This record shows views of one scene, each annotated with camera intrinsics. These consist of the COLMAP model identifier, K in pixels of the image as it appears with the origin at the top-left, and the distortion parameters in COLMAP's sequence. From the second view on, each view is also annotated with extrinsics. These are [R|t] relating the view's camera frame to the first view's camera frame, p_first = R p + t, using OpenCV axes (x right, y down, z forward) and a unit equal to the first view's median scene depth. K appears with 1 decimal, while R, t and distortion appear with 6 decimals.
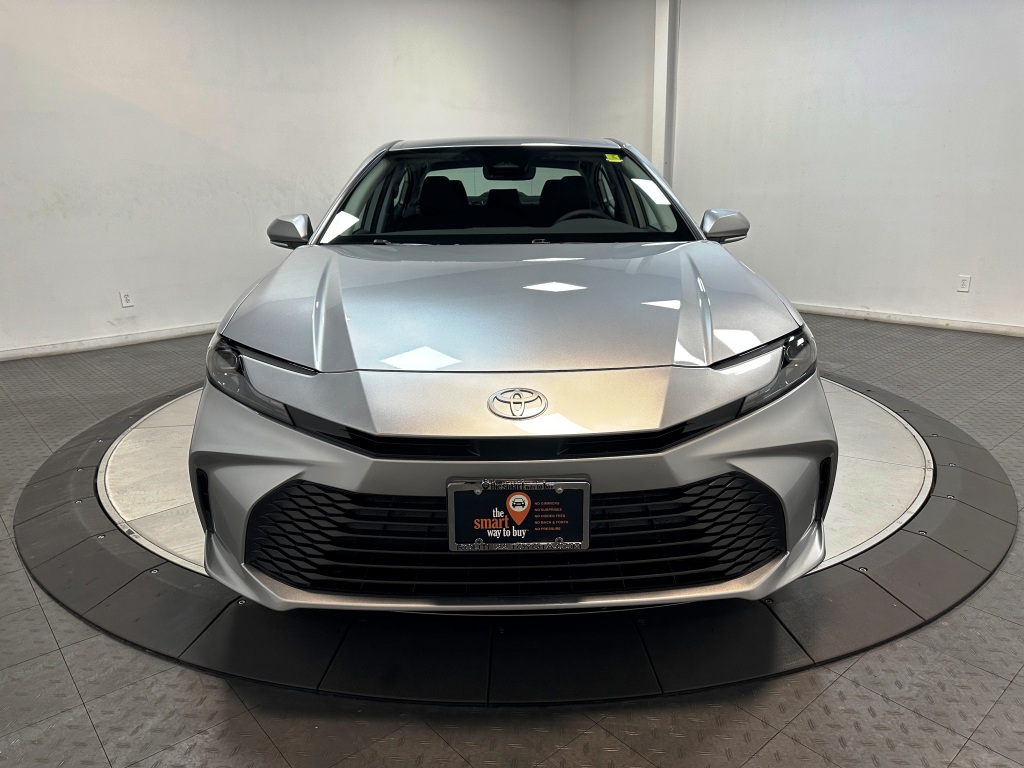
lens RADIAL K [[704.4, 0, 540.8], [0, 704.4, 374.9], [0, 0, 1]] dist [-0.015997, -0.007128]
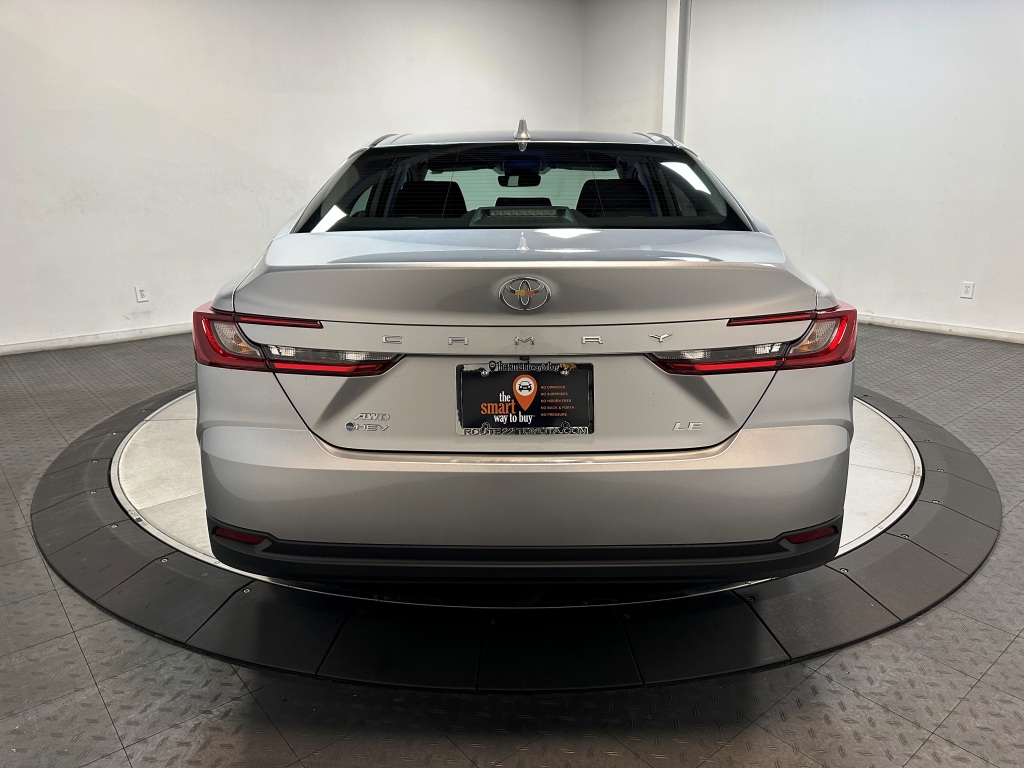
lens RADIAL K [[704.4, 0, 542.3], [0, 704.4, 374.6], [0, 0, 1]] dist [-0.015997, -0.007128]
pose [[0.999806, 0.014158, -0.013714, 0.024337], [-0.014117, 0.999896, 0.003091, -0.008273], [0.013756, -0.002897, 0.999901, -0.039997]]
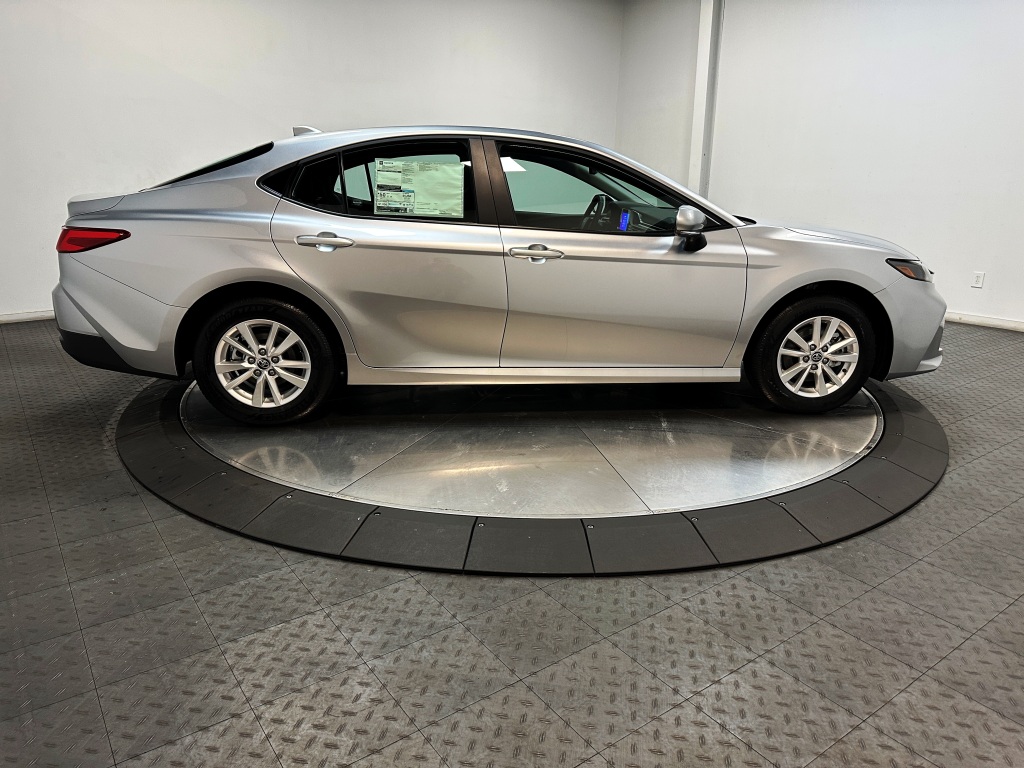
lens RADIAL K [[704.4, 0, 533.4], [0, 704.4, 374.0], [0, 0, 1]] dist [-0.015997, -0.007128]
pose [[0.995013, 0.049589, -0.086546, 0.122609], [-0.047806, 0.998602, 0.022558, 0.045520], [0.087543, -0.018309, 0.995992, -0.243971]]
